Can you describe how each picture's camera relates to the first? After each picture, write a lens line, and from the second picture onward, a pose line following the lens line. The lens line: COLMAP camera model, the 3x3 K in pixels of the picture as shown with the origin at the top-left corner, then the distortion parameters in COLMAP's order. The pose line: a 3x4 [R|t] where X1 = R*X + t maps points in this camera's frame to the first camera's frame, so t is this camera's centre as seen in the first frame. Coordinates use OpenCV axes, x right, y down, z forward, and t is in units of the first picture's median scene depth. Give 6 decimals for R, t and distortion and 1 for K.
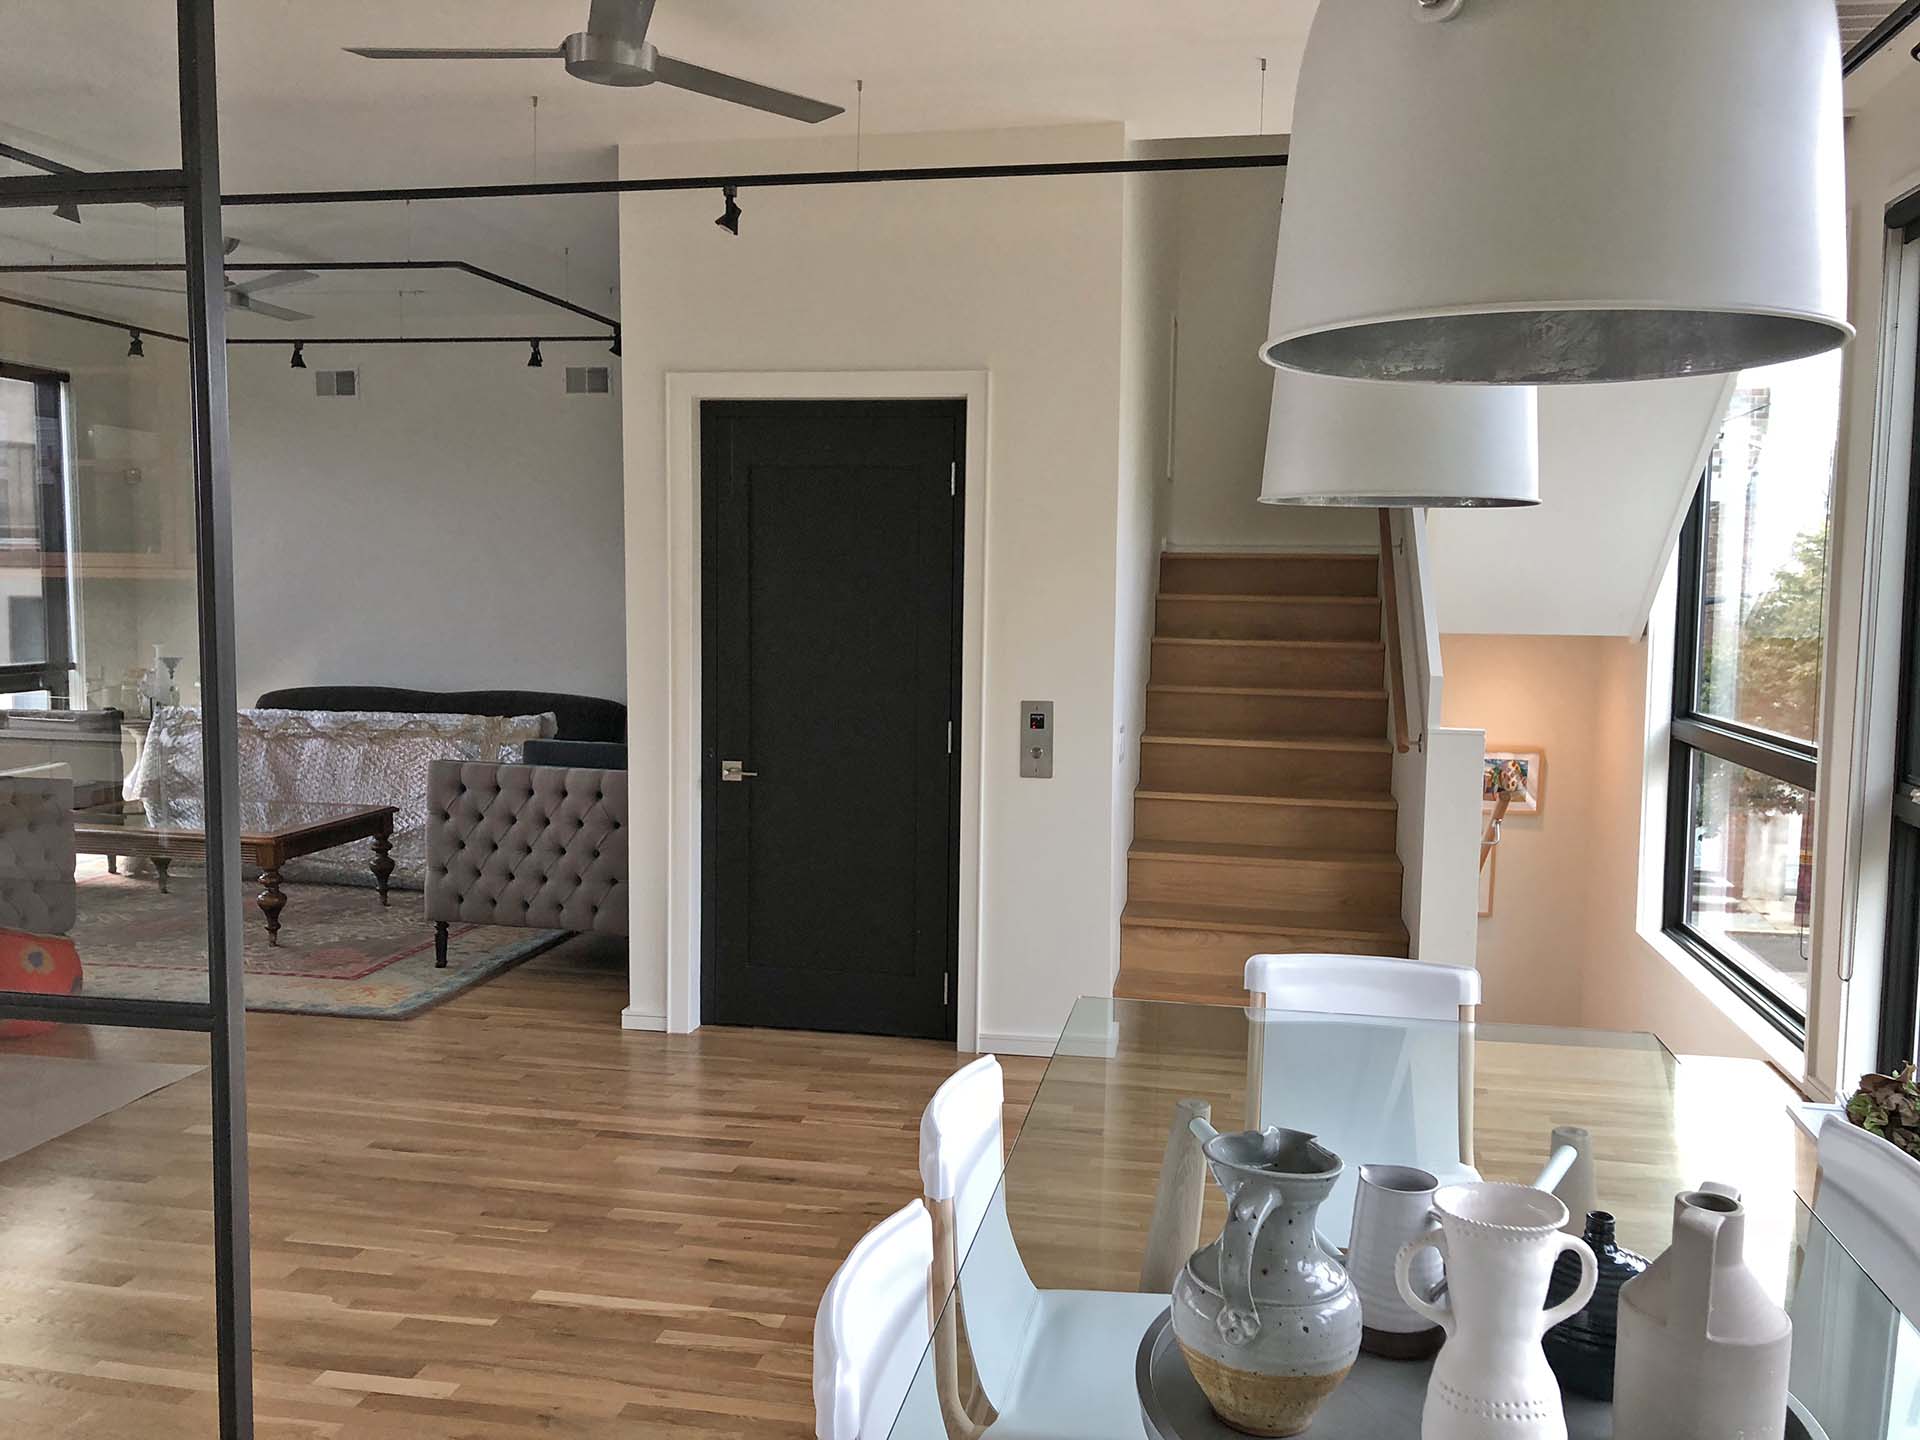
lens RADIAL K [[1567.3, 0, 960.0], [0, 1567.3, 720.0], [0, 0, 1]] dist [-0.040146, 0.097105]
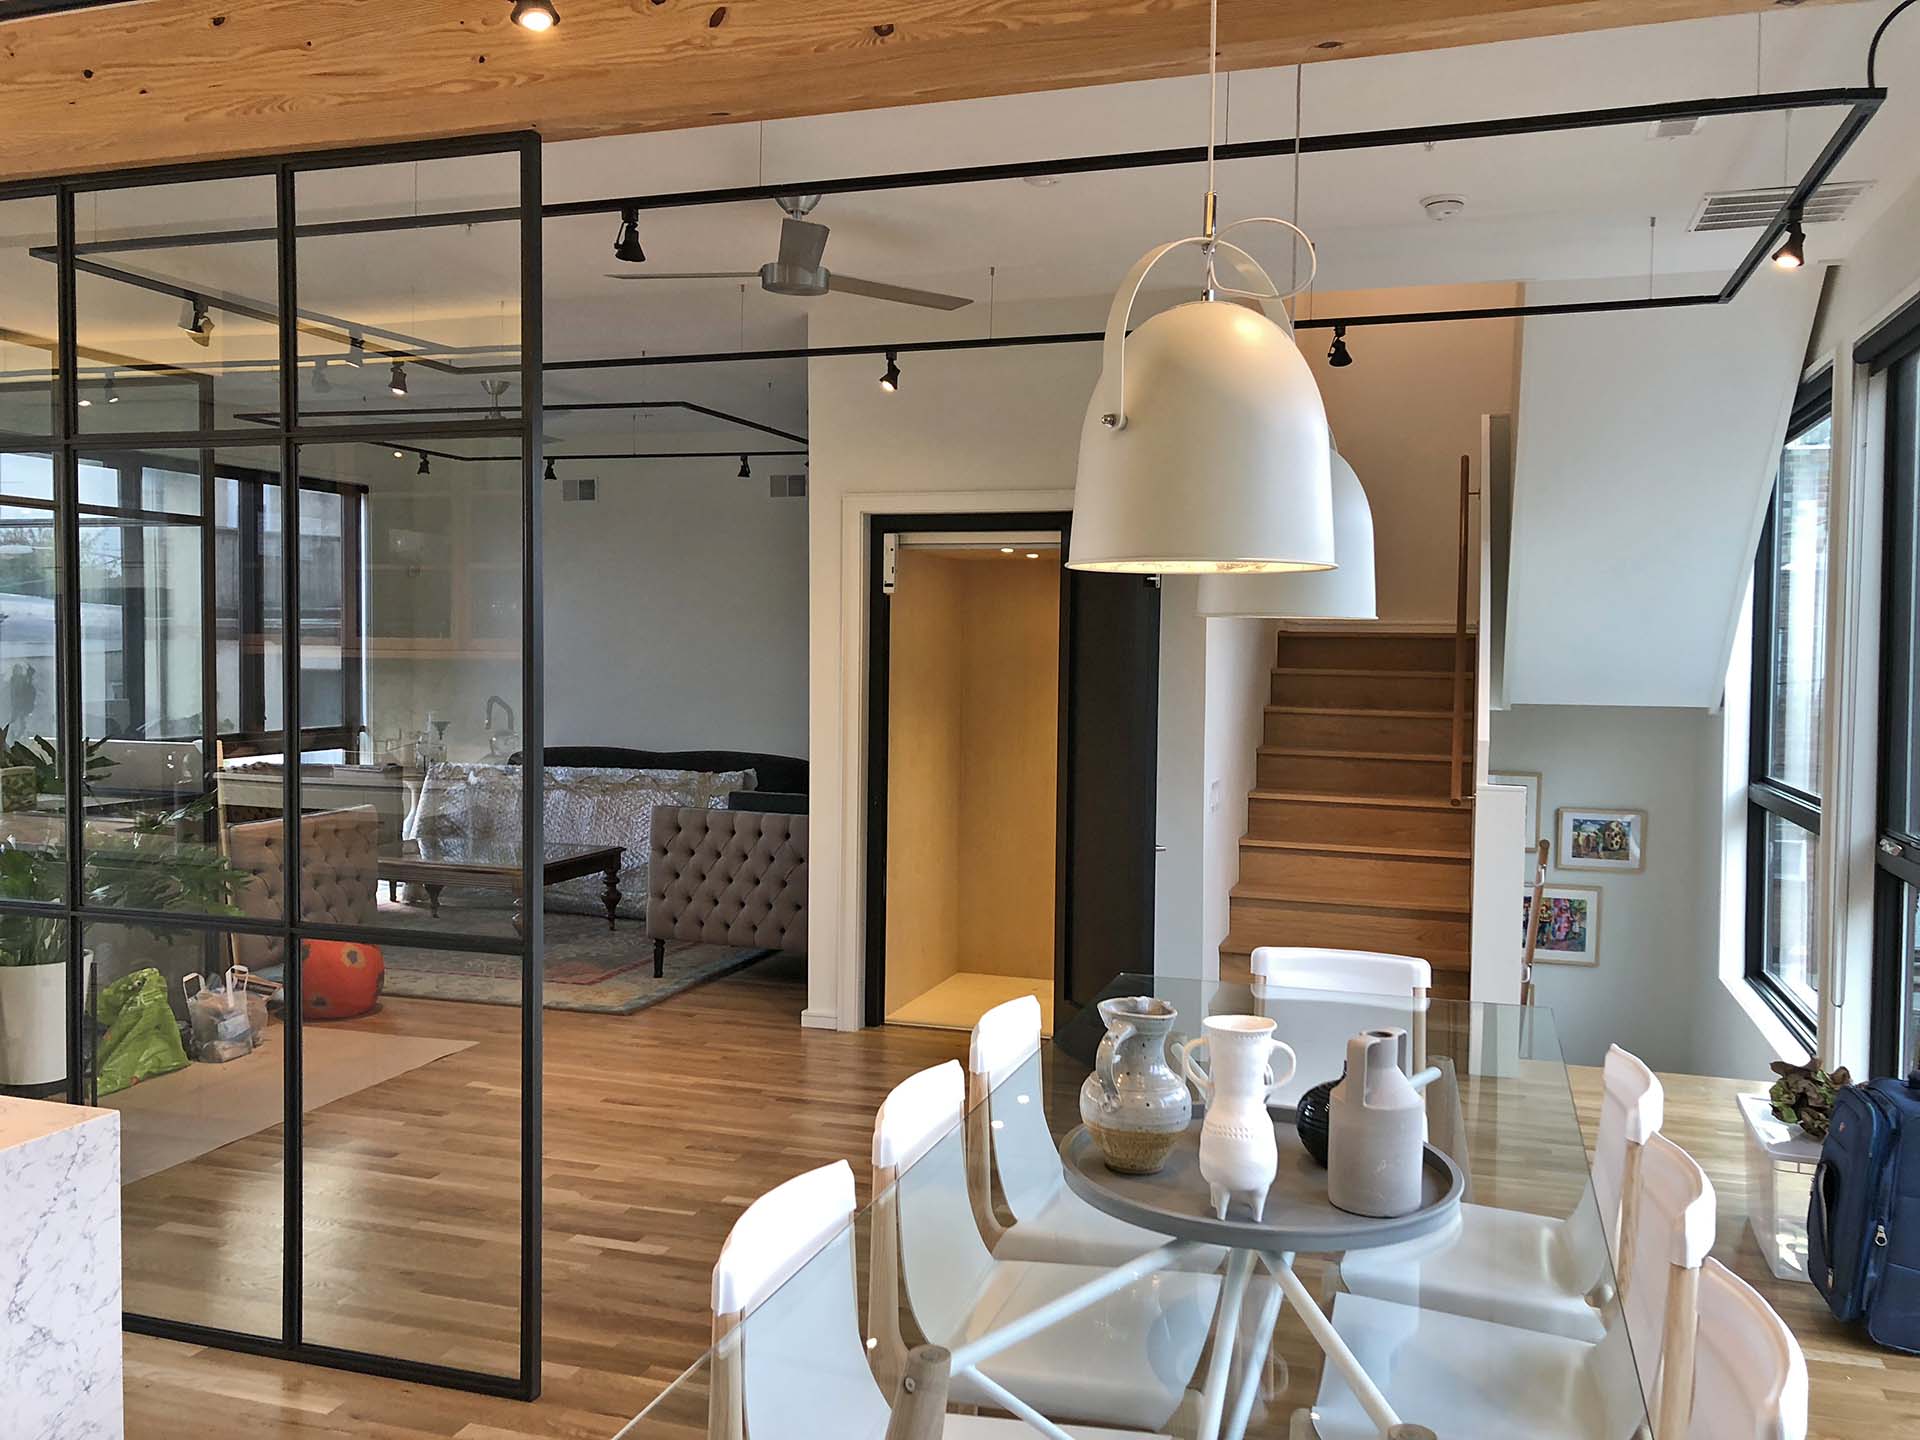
lens RADIAL K [[1541.6, 0, 960.0], [0, 1541.6, 720.0], [0, 0, 1]] dist [0.029747, -0.004001]
pose [[0.991856, 0.004452, -0.127290, 0.052597], [-0.010069, 0.999002, -0.043515, 0.009021], [0.126969, 0.044443, 0.990911, -0.169909]]
